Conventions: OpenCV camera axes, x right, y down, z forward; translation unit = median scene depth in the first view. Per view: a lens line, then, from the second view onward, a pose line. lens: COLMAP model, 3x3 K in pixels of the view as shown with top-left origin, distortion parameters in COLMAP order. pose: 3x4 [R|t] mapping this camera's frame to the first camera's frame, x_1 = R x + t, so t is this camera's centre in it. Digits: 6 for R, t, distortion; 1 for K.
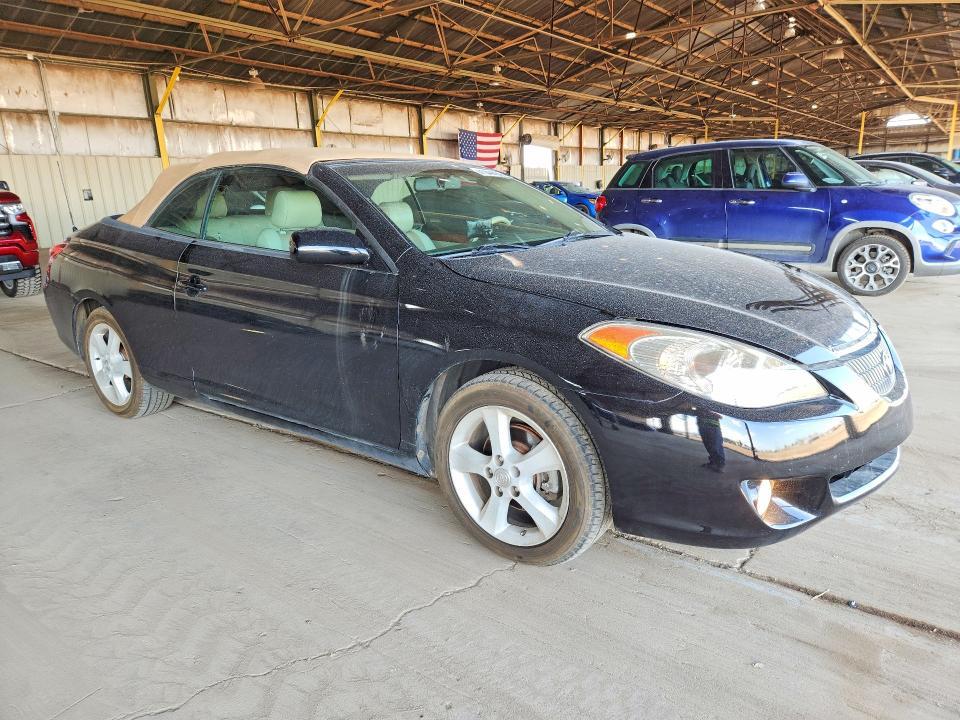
lens RADIAL K [[655.8, 0, 482.2], [0, 655.8, 365.8], [0, 0, 1]] dist [0.003812, -0.007749]
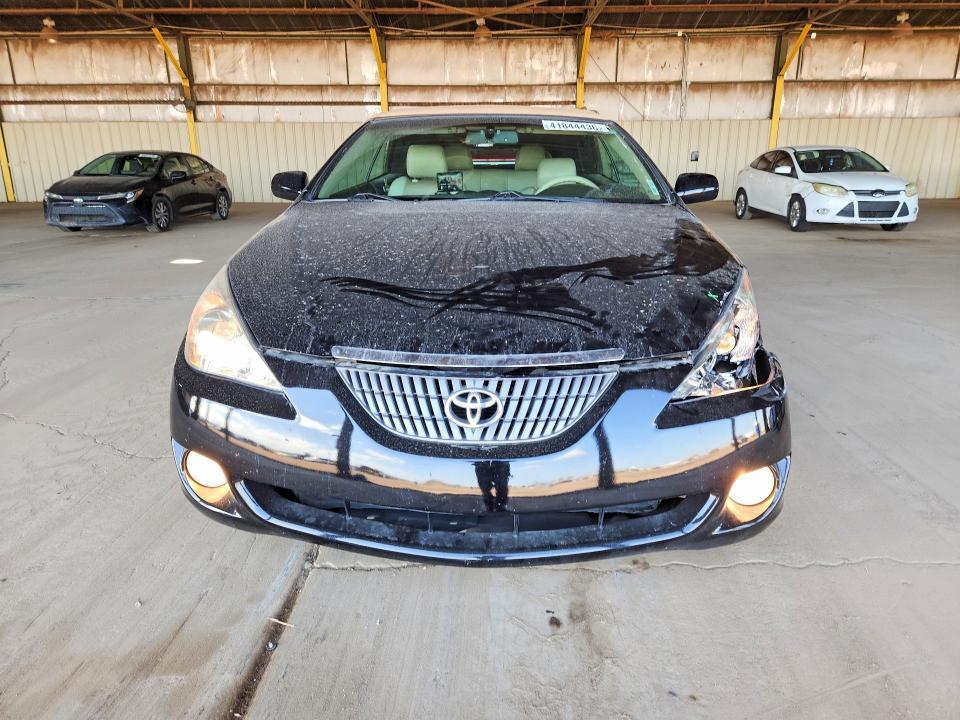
lens RADIAL K [[655.8, 0, 481.3], [0, 655.8, 355.6], [0, 0, 1]] dist [0.003812, -0.007749]
pose [[0.582740, 0.241889, -0.775825, 0.121370], [-0.214679, 0.966582, 0.140113, -0.013814], [0.783790, 0.084904, 0.615194, 0.066425]]
